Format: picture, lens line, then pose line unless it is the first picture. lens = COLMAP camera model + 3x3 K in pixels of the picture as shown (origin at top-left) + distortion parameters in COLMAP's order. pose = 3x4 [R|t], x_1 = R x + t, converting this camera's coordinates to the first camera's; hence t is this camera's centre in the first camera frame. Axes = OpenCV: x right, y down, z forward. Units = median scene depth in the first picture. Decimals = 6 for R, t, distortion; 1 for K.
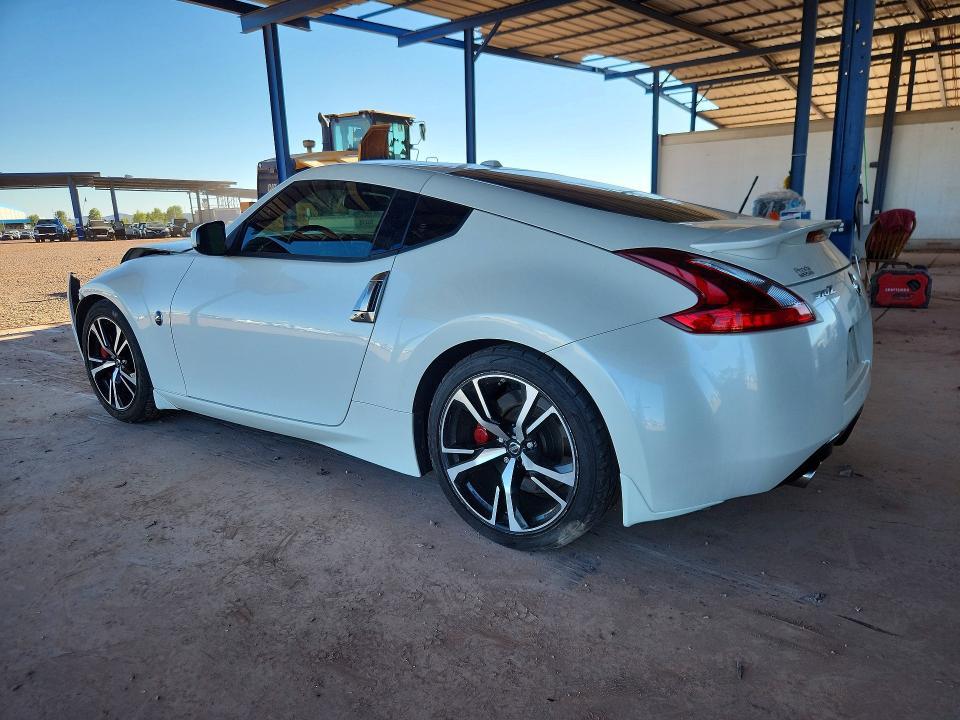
lens RADIAL K [[761.0, 0, 480.0], [0, 761.0, 360.0], [0, 0, 1]] dist [0.009728, 0.015761]
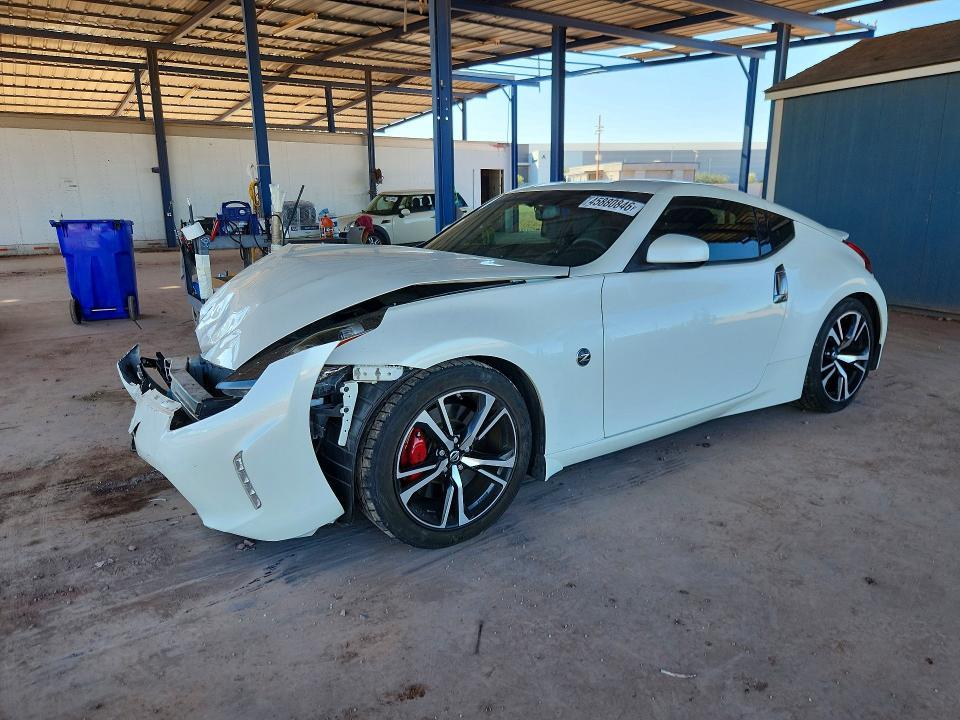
lens RADIAL K [[761.0, 0, 480.0], [0, 761.0, 360.0], [0, 0, 1]] dist [0.009728, 0.015761]
pose [[0.213064, -0.176707, 0.960926, -1.542626], [0.199606, 0.970638, 0.134235, -0.230223], [-0.956432, 0.163206, 0.242080, 1.150034]]
